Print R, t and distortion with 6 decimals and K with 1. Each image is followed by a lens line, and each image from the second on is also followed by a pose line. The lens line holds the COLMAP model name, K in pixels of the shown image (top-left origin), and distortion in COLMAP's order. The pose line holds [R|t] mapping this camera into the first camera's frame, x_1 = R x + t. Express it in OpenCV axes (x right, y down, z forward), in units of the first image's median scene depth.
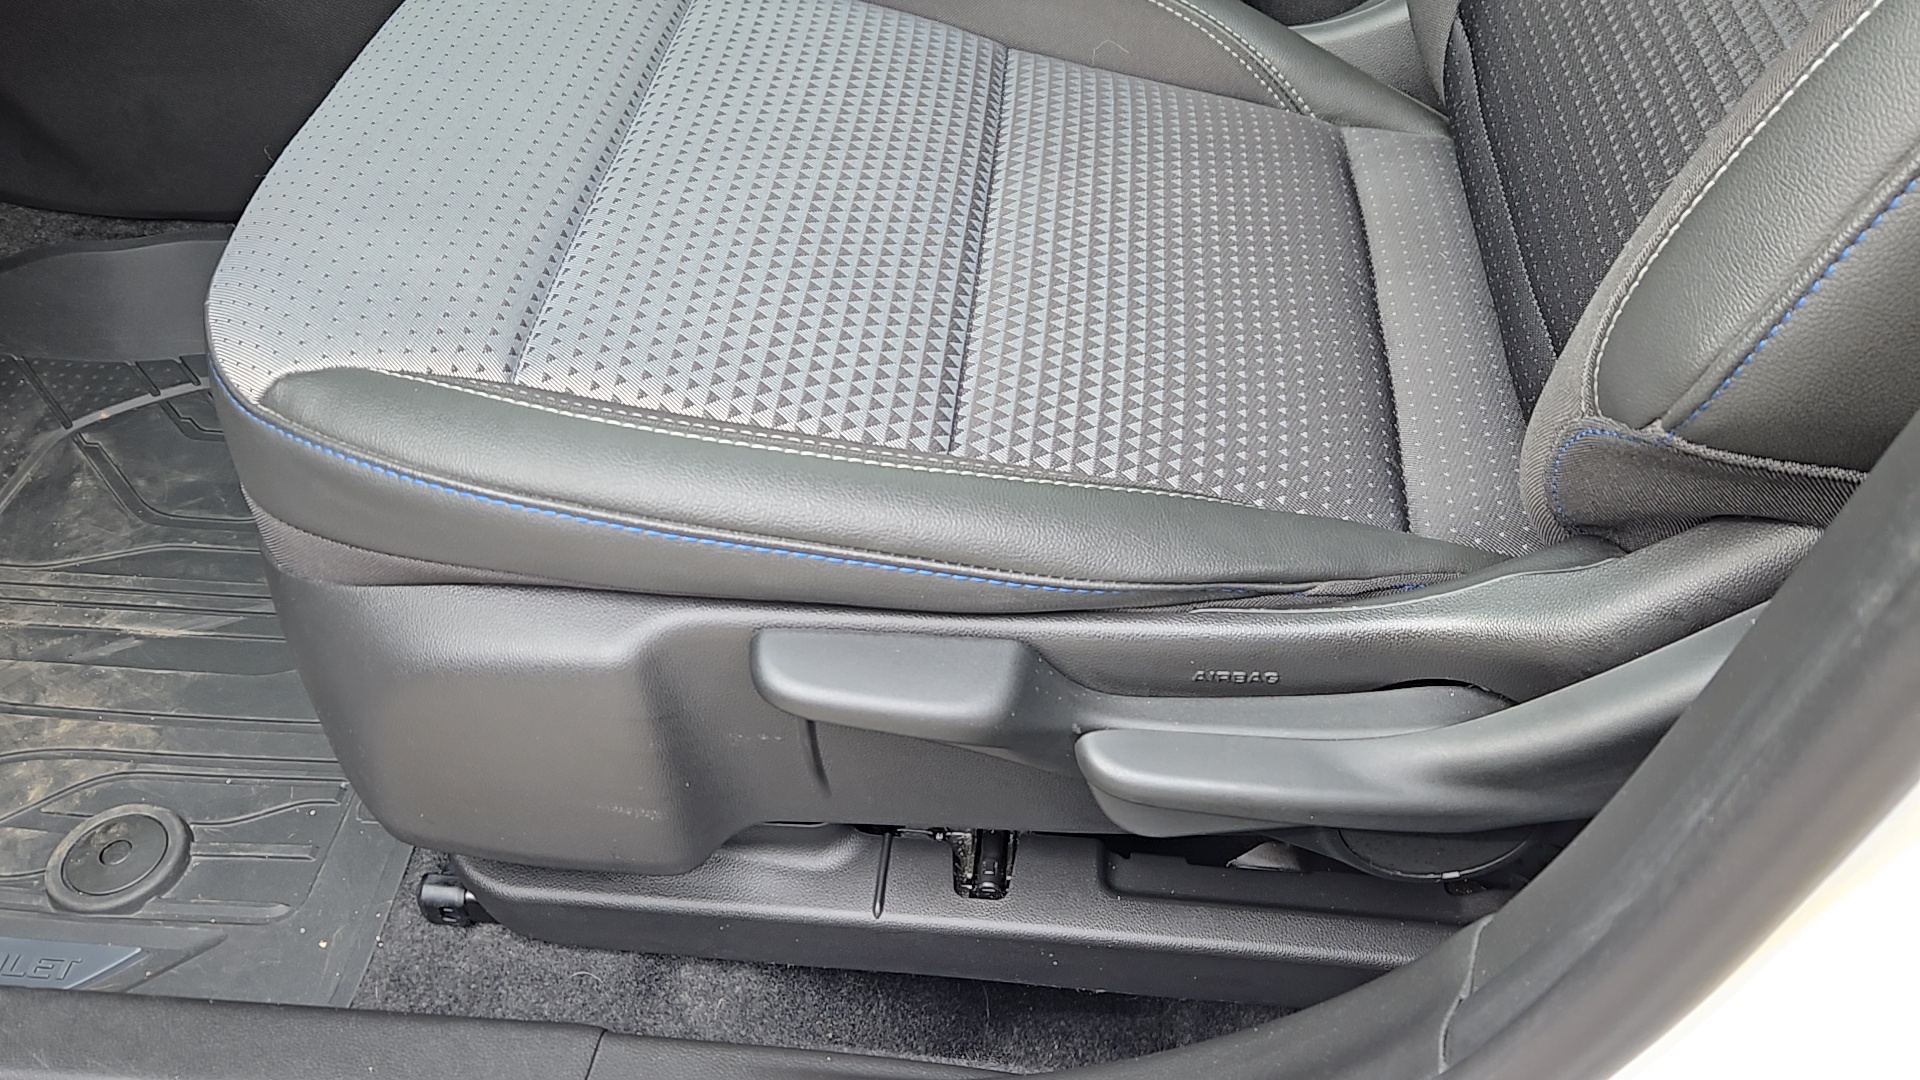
lens RADIAL K [[1590.5, 0, 952.1], [0, 1590.5, 529.1], [0, 0, 1]] dist [0.021013, -0.016005]
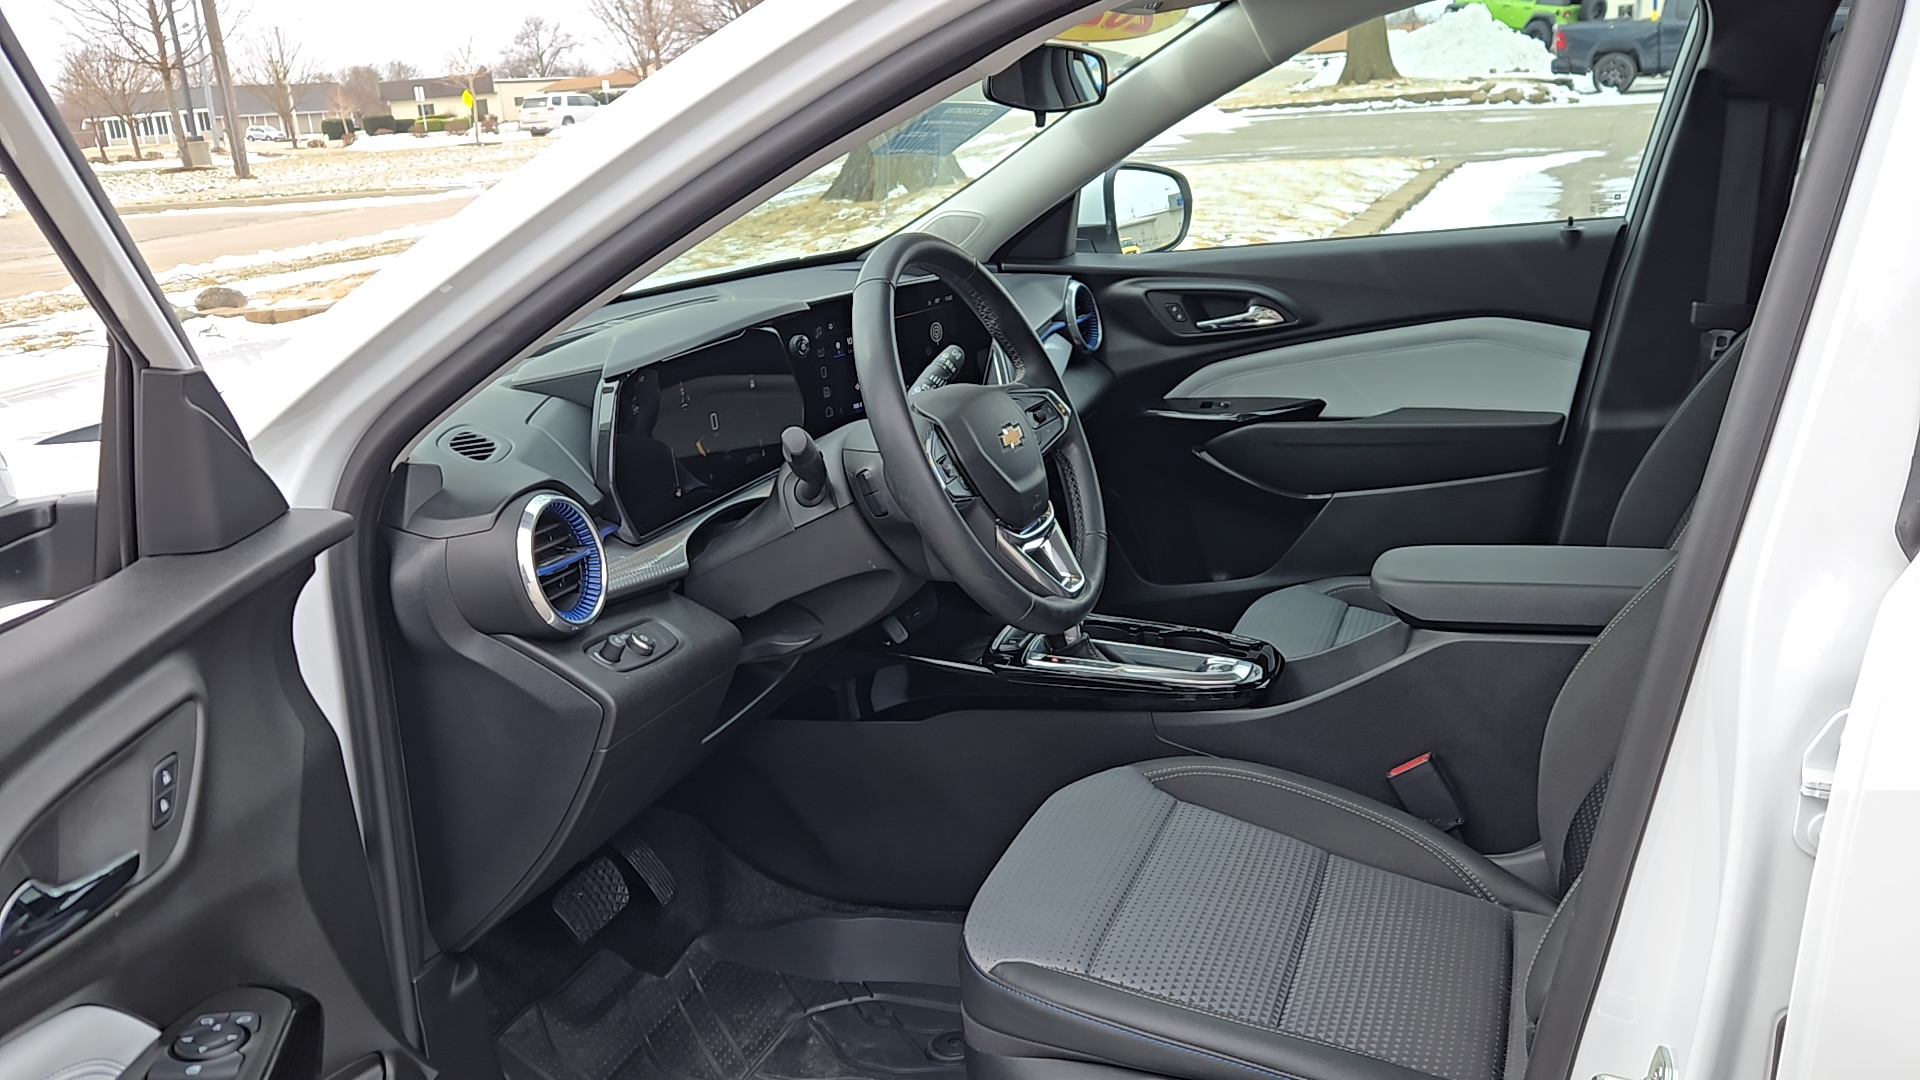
lens RADIAL K [[1590.5, 0, 949.2], [0, 1590.5, 537.8], [0, 0, 1]] dist [0.021013, -0.016005]
pose [[0.963321, 0.029336, -0.266744, 0.099254], [-0.145505, 0.892304, -0.427342, 0.262990], [0.225481, 0.450480, 0.863844, -0.995313]]
